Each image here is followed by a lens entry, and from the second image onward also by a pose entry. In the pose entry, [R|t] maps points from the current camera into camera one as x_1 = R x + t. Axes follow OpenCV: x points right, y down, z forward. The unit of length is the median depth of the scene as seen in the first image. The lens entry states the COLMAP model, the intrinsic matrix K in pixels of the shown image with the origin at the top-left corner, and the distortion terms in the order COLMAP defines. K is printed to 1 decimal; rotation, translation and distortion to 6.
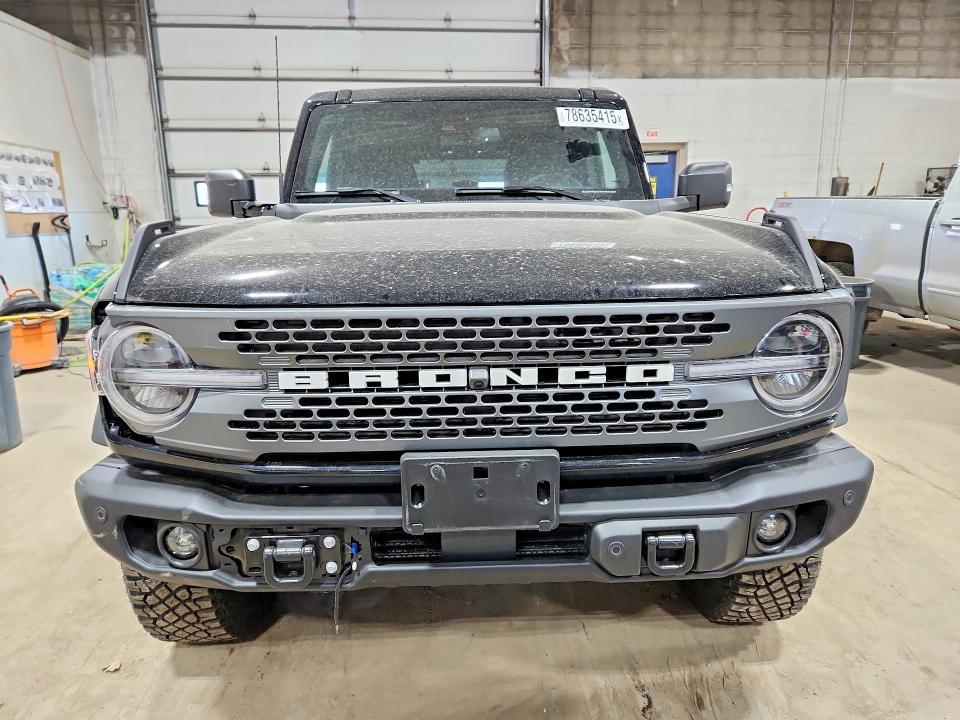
lens RADIAL K [[652.5, 0, 478.8], [0, 652.5, 364.9], [0, 0, 1]] dist [0.019418, -0.005680]
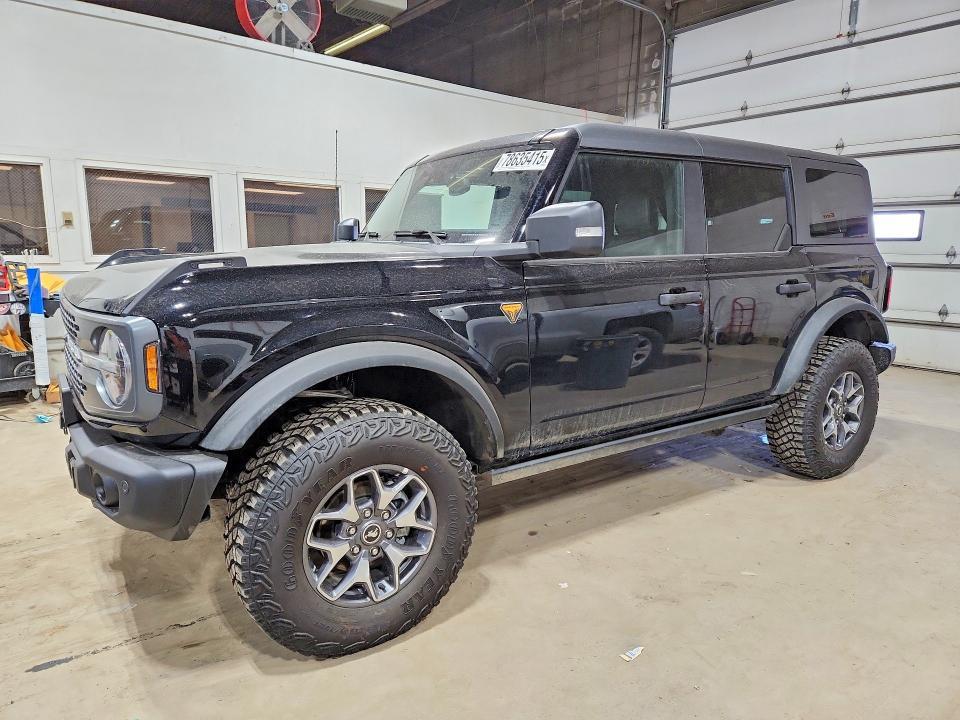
lens RADIAL K [[652.5, 0, 463.0], [0, 652.5, 365.0], [0, 0, 1]] dist [0.019418, -0.005680]
pose [[0.529326, 0.171119, -0.830982, 0.342413], [-0.212495, 0.974970, 0.065413, -0.042699], [0.821377, 0.141954, 0.552439, 0.147370]]
